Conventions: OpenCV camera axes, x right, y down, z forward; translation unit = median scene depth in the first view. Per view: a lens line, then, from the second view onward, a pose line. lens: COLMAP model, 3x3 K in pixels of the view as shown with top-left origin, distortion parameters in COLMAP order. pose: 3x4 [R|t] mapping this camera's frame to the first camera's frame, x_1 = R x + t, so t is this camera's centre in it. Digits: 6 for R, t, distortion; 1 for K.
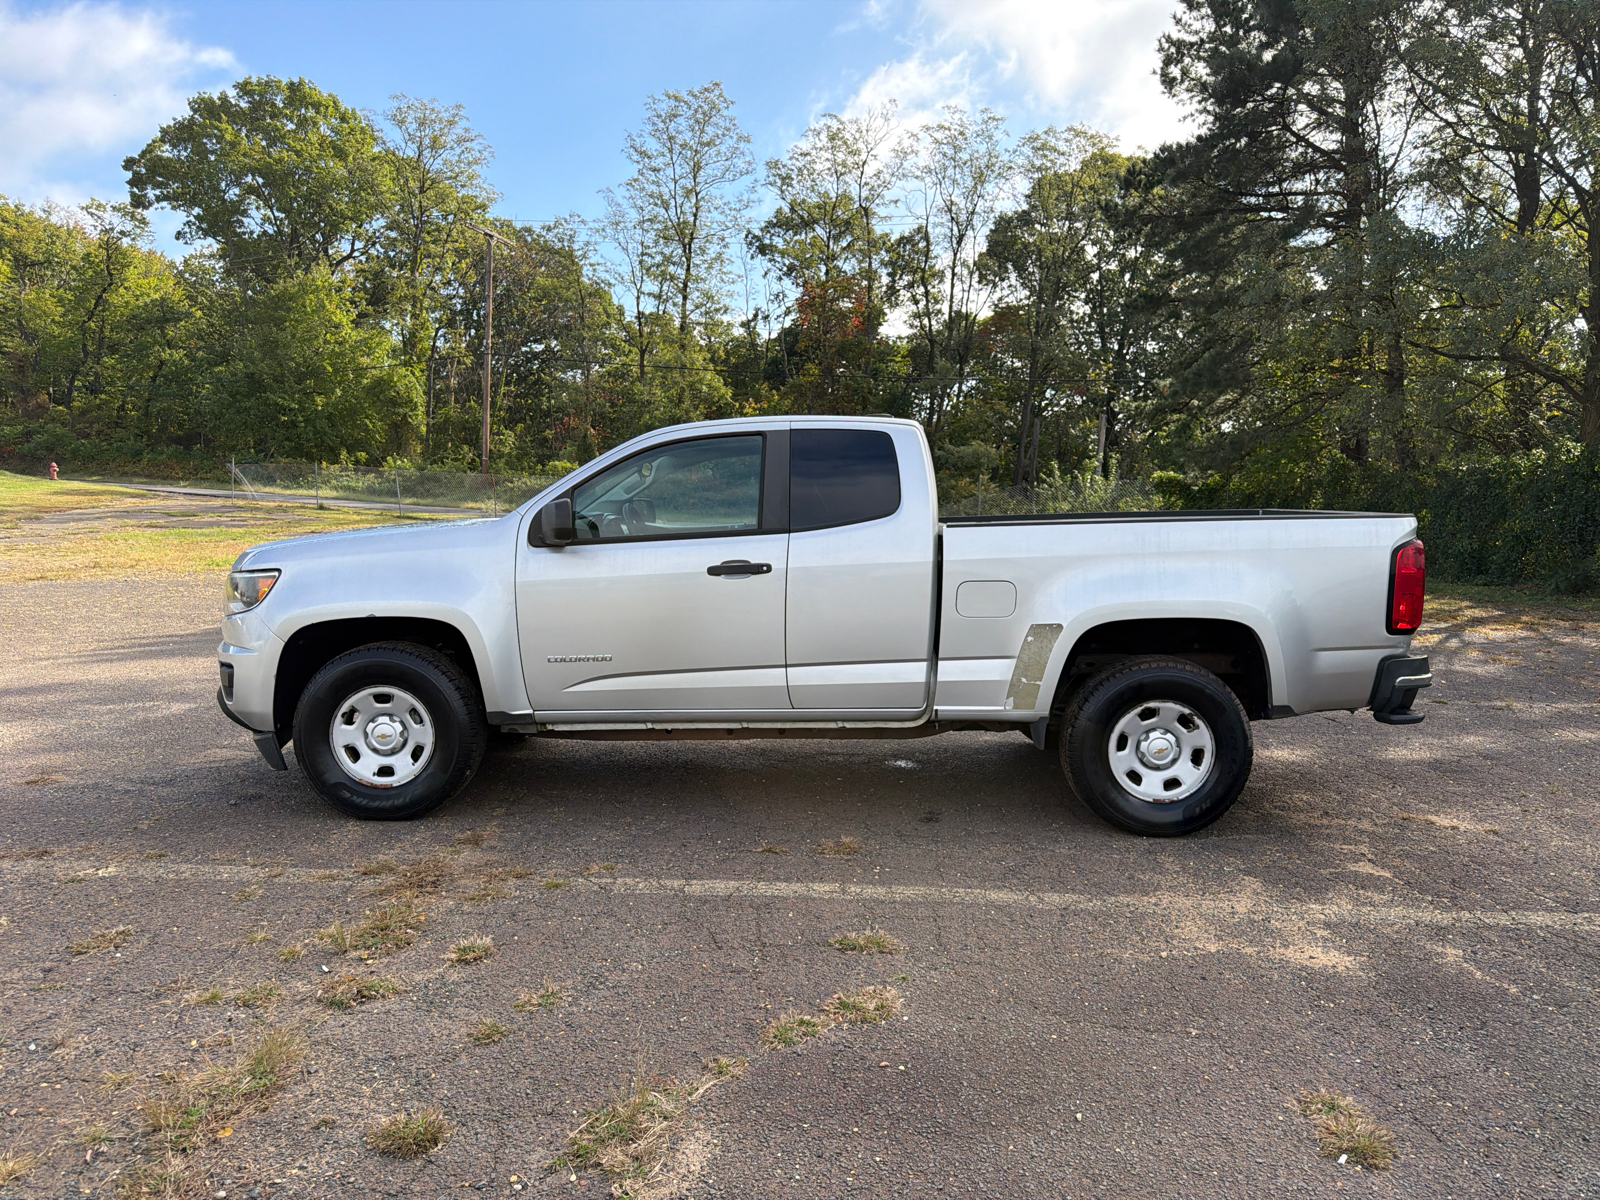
lens RADIAL K [[1124.1, 0, 802.9], [0, 1124.1, 594.9], [0, 0, 1]] dist [0.086047, -0.125774]
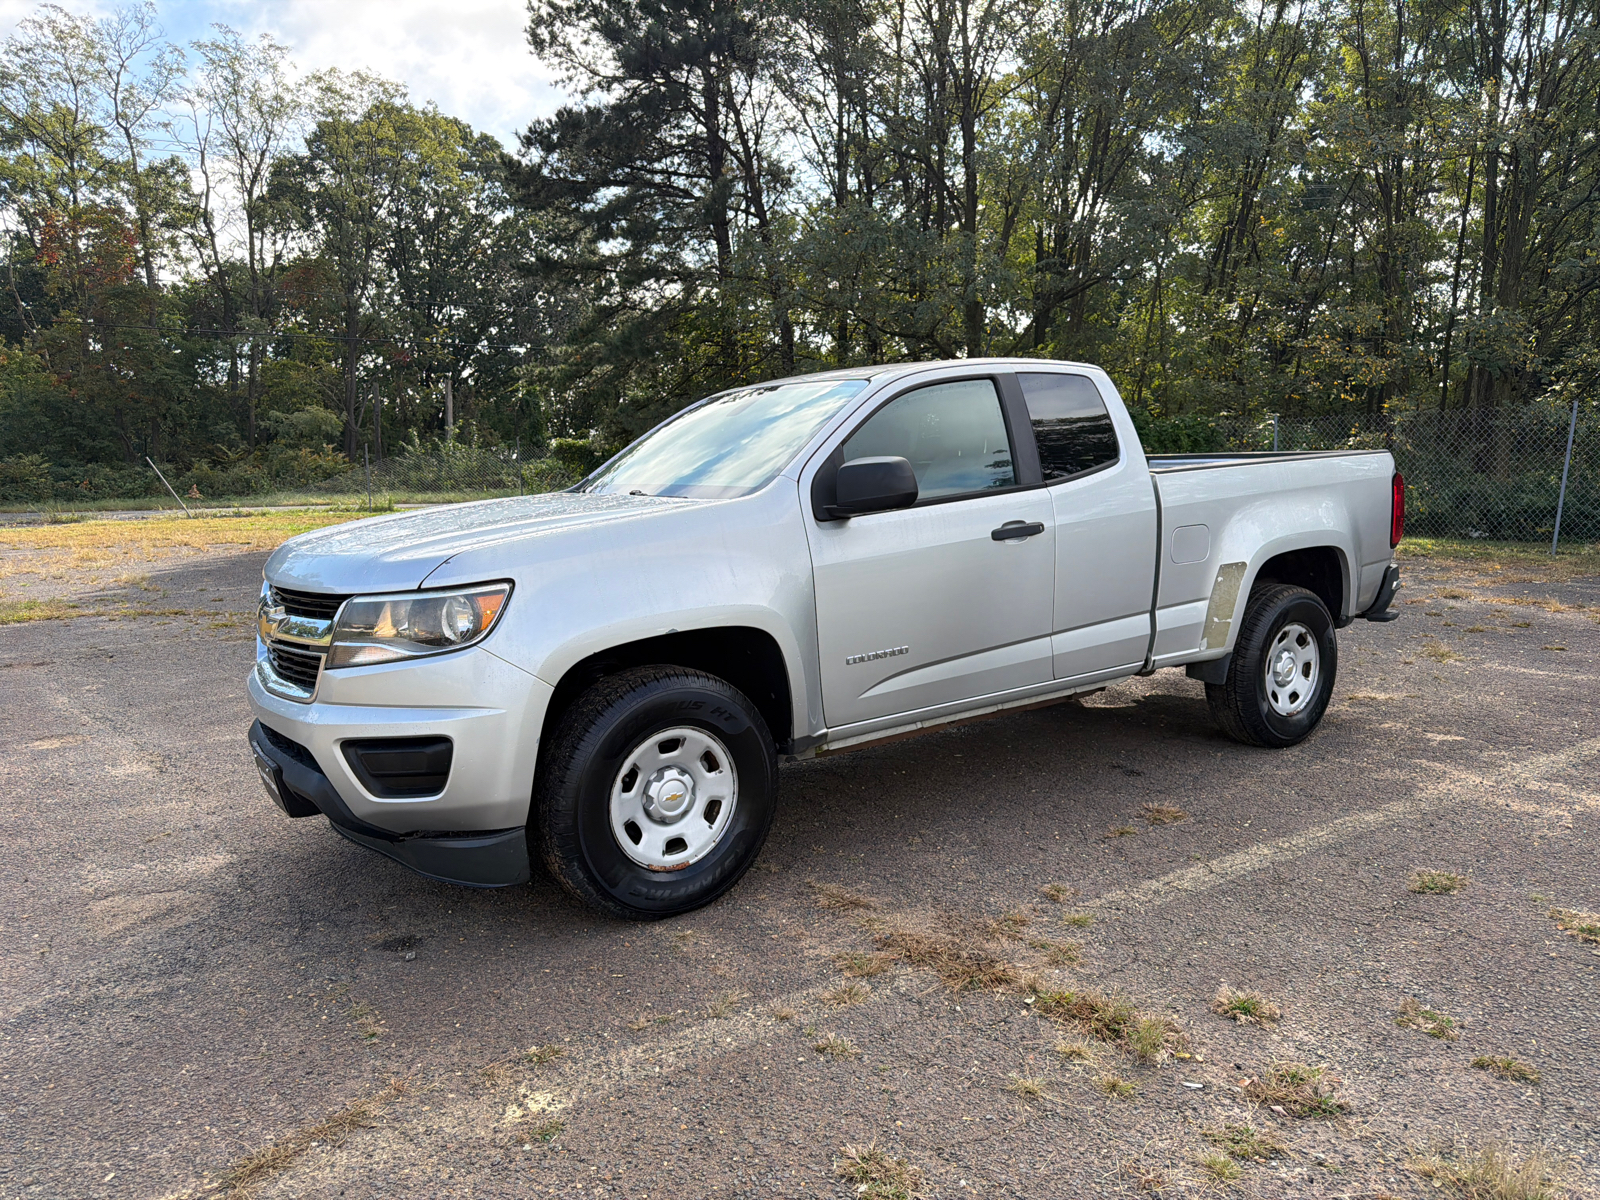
lens RADIAL K [[1135.5, 0, 790.5], [0, 1135.5, 598.0], [0, 0, 1]] dist [0.015812, -0.016642]
pose [[0.810868, -0.101581, 0.576346, -0.076697], [0.084353, 0.994824, 0.056659, -0.003841], [-0.579119, 0.002673, 0.815239, 0.040022]]
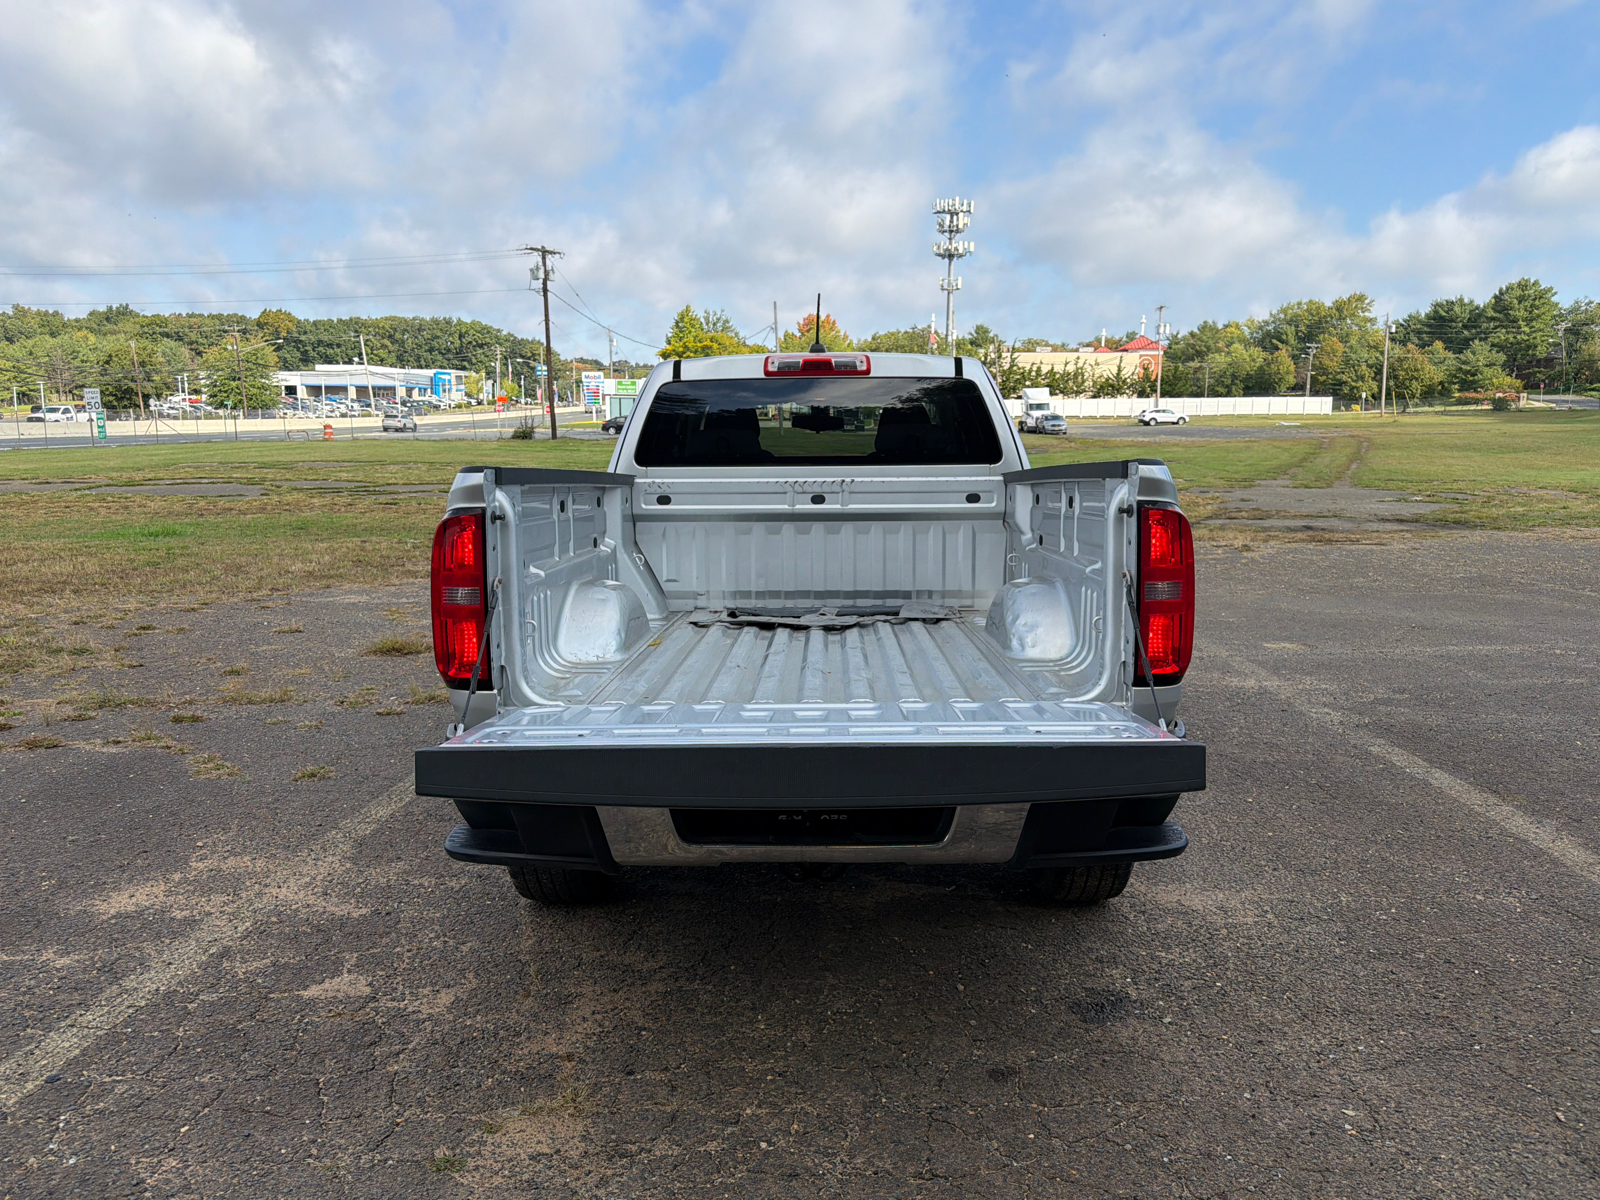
lens RADIAL K [[1182.7, 0, 803.0], [0, 1182.7, 600.3], [0, 0, 1]] dist [0.098597, -0.133735]
pose [[-0.014209, 0.110741, -0.993748, 0.117107], [-0.077703, 0.990720, 0.111515, -0.008820], [0.996875, 0.078802, -0.005472, 0.125299]]
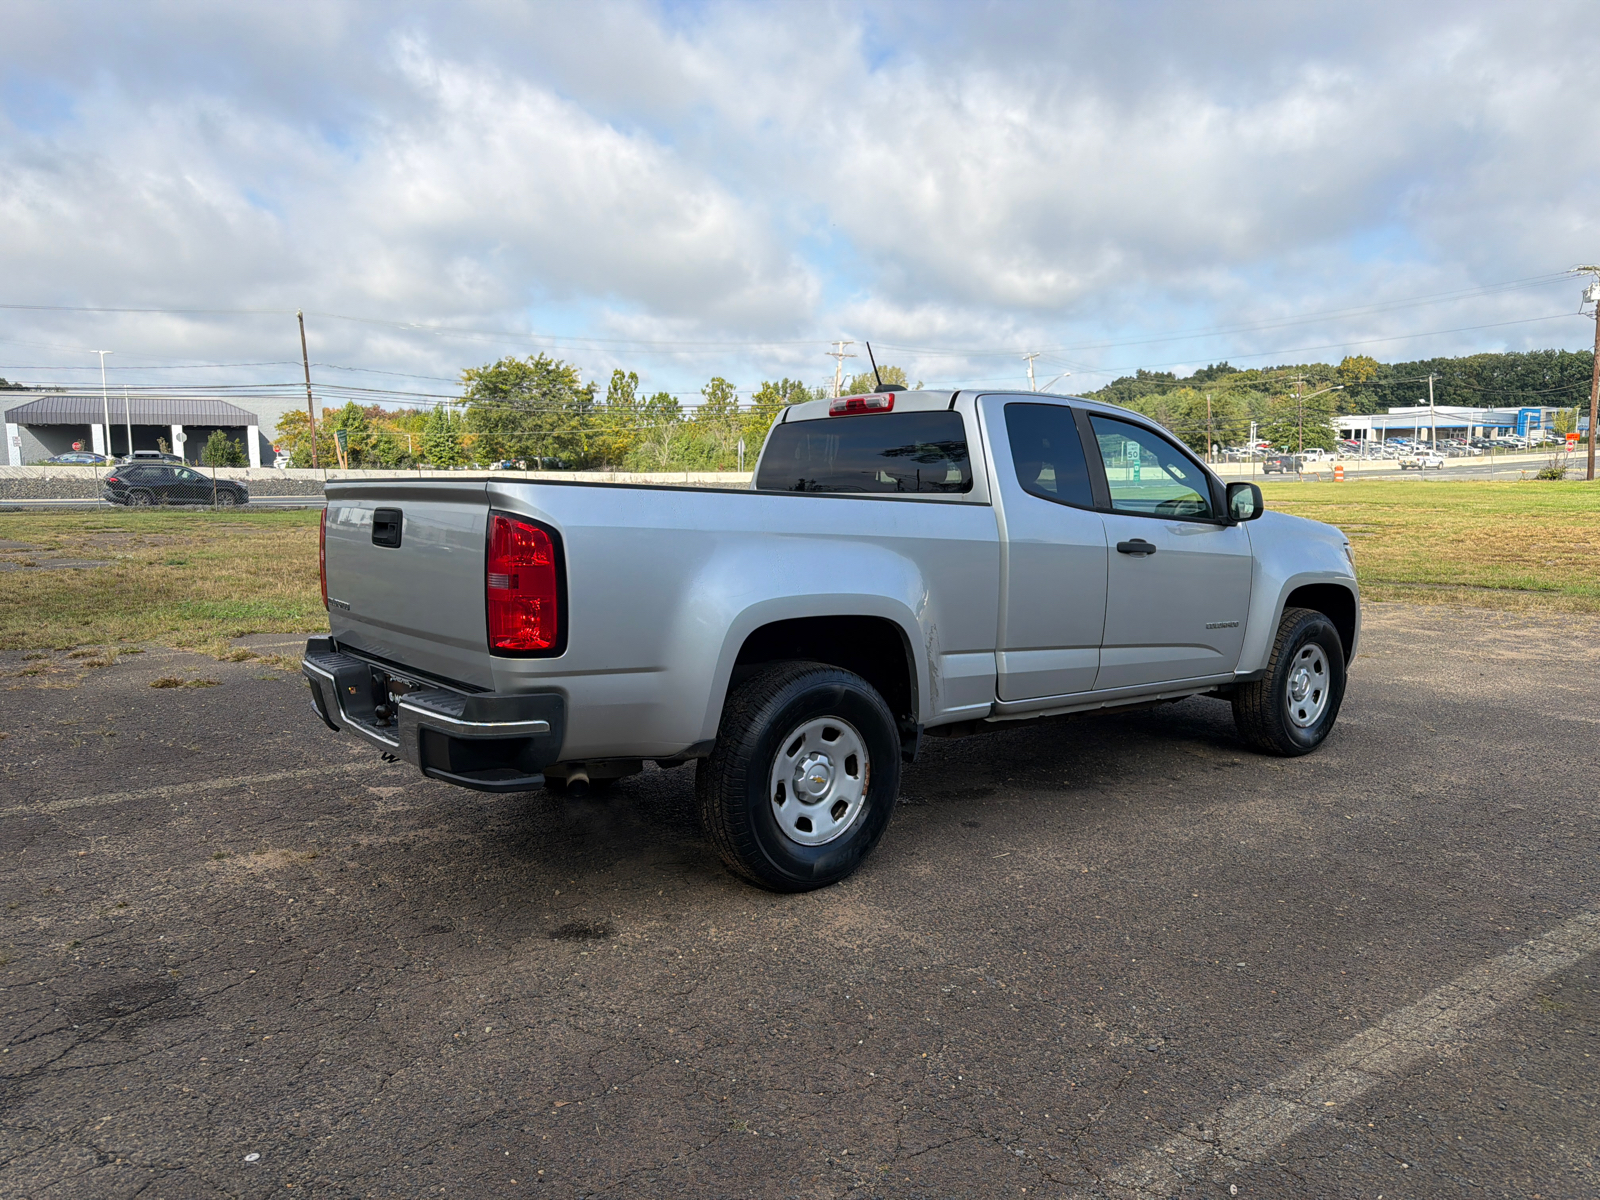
lens RADIAL K [[1125.9, 0, 800.0], [0, 1125.9, 600.0], [0, 0, 1]] dist [0.097753, -0.132362]
pose [[-0.768848, 0.040644, -0.638138, 0.089207], [-0.072855, 0.985911, 0.150573, -0.014976], [0.635267, 0.162259, -0.755055, 0.208294]]
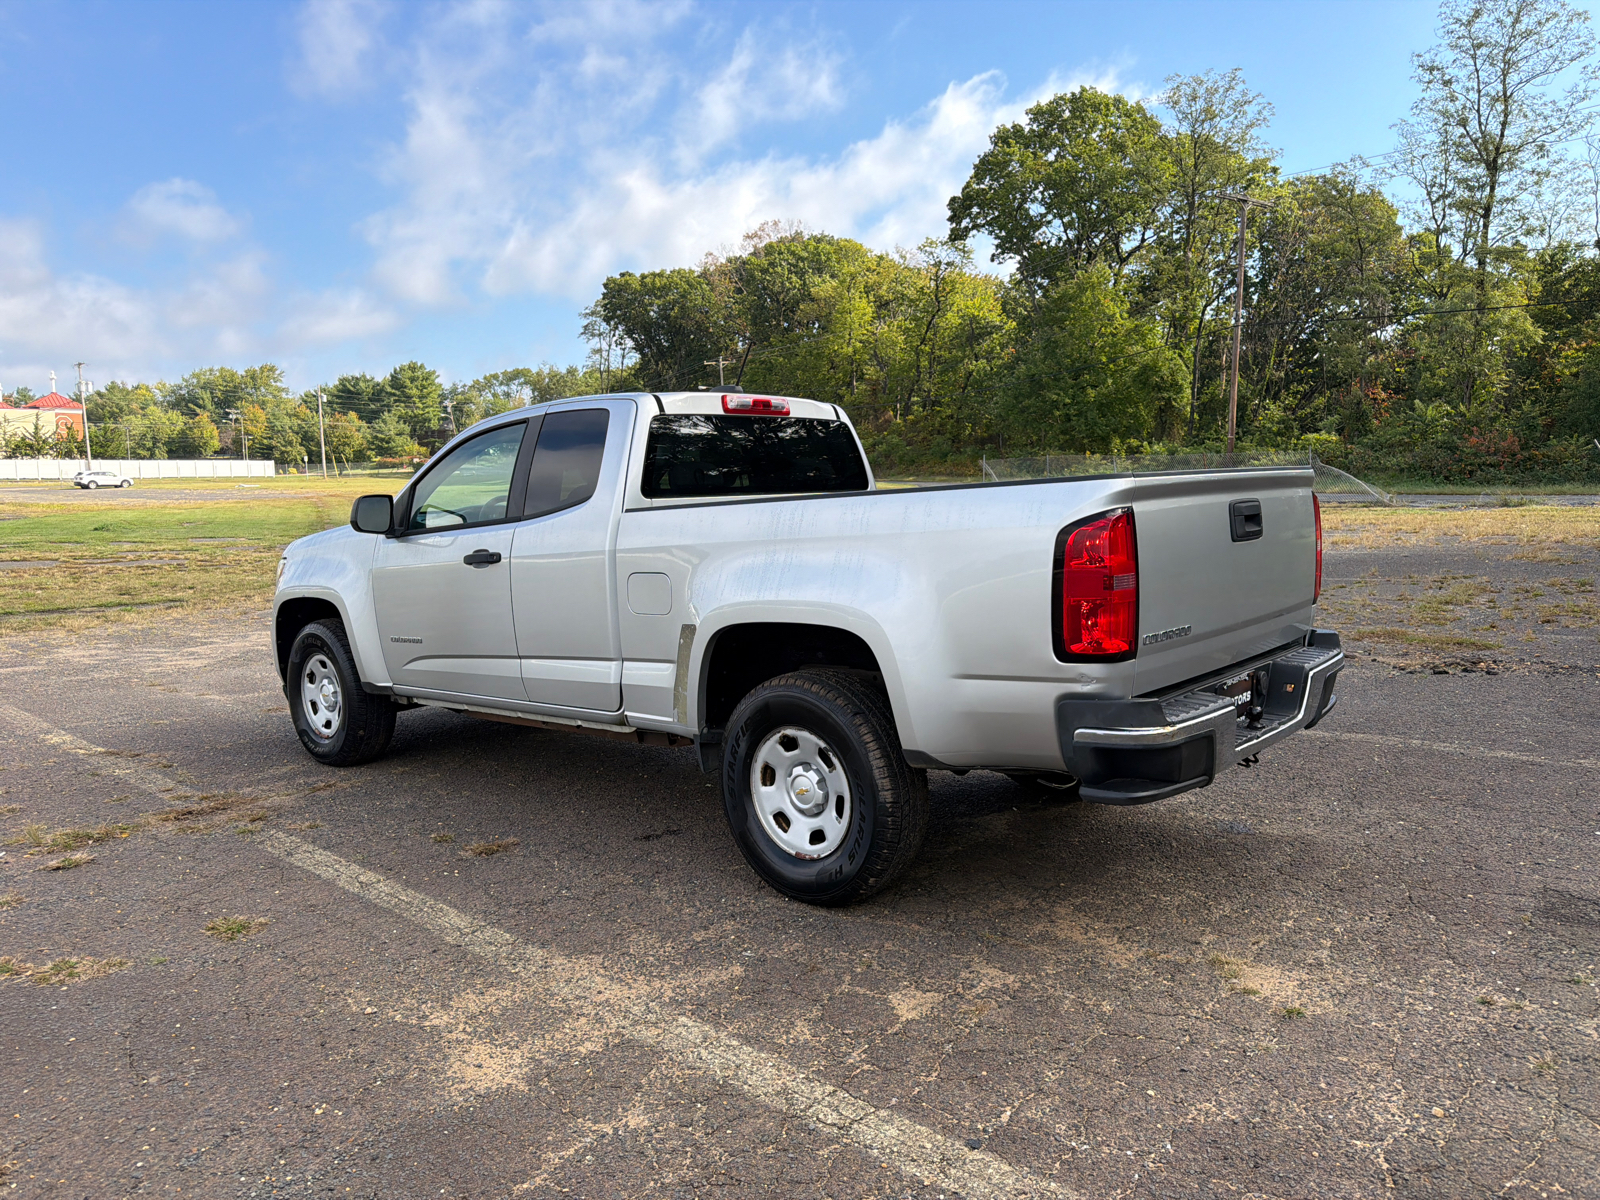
lens RADIAL K [[1124.1, 0, 802.9], [0, 1124.1, 594.9], [0, 0, 1]] dist [0.086047, -0.125774]
pose [[0.755687, 0.021097, -0.654593, 0.087827], [-0.011279, 0.999752, 0.019200, -0.001383], [0.654836, -0.007126, 0.755738, 0.044503]]
